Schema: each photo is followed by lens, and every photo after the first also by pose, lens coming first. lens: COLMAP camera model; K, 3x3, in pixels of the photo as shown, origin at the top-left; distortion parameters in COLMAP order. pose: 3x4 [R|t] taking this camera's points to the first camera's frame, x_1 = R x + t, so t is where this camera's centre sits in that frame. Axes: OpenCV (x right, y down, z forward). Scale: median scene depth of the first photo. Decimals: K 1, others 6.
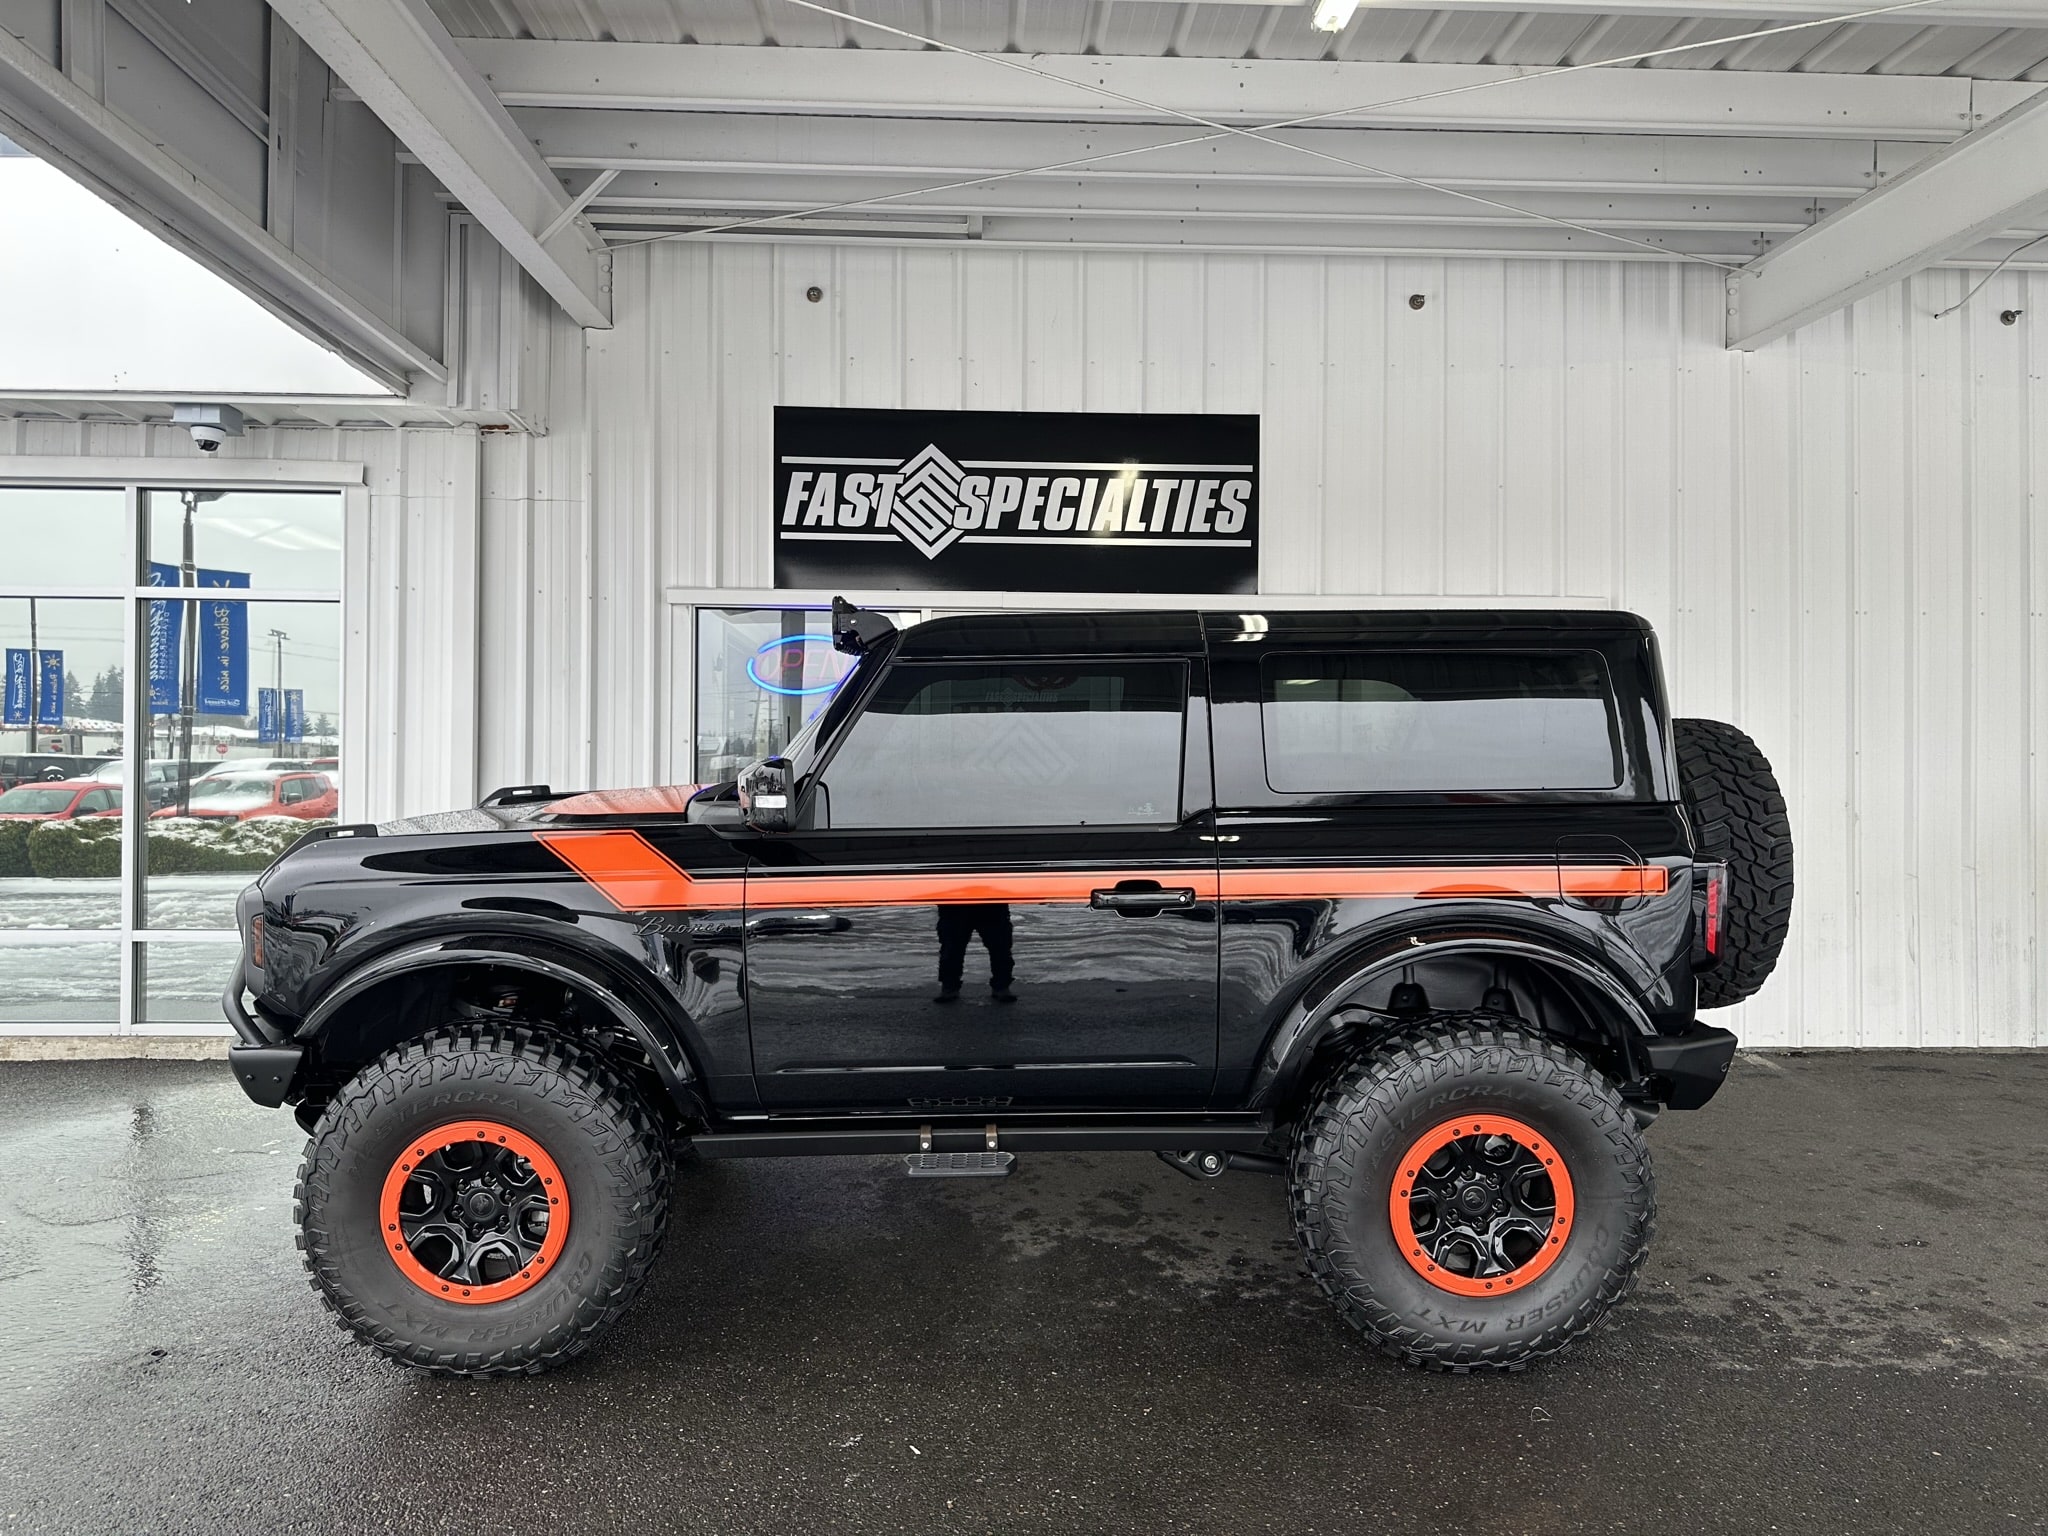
lens RADIAL K [[1437.0, 0, 1014.0], [0, 1437.0, 767.7], [0, 0, 1]] dist [0.001943, -0.013105]
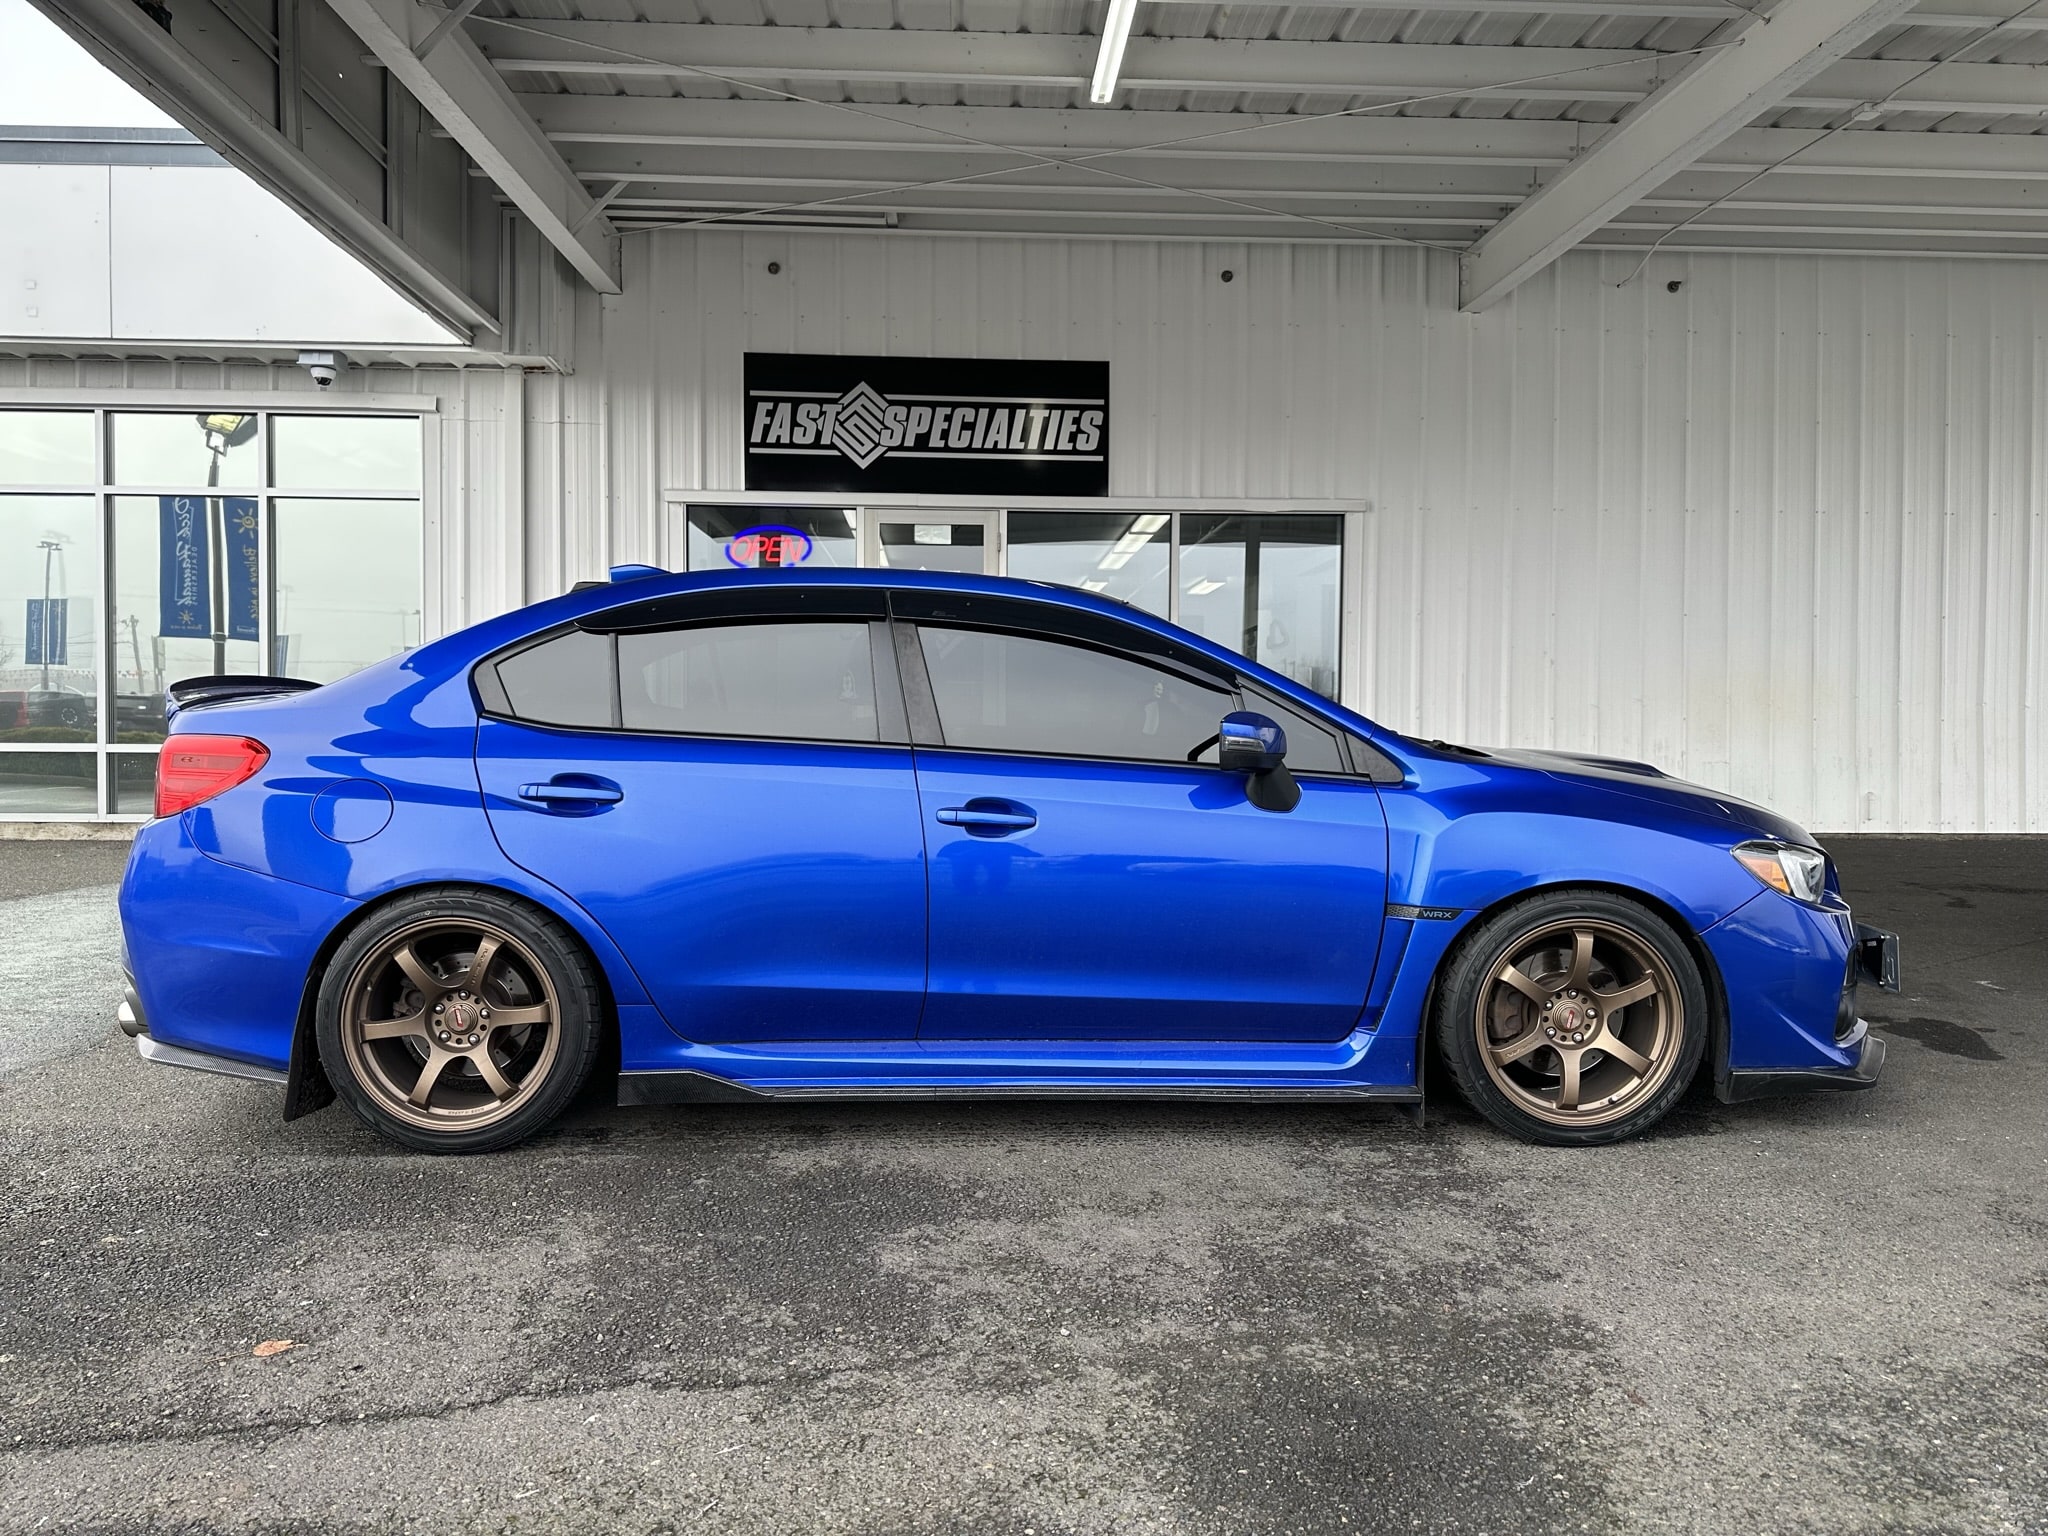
lens RADIAL K [[1437.0, 0, 1031.9], [0, 1437.0, 757.2], [0, 0, 1]] dist [0.001943, -0.013105]
pose [[0.999927, 0.000037, 0.012053, 0.083803], [-0.000307, 0.999749, 0.022413, 0.093597], [-0.012049, -0.022415, 0.999676, -0.346828]]
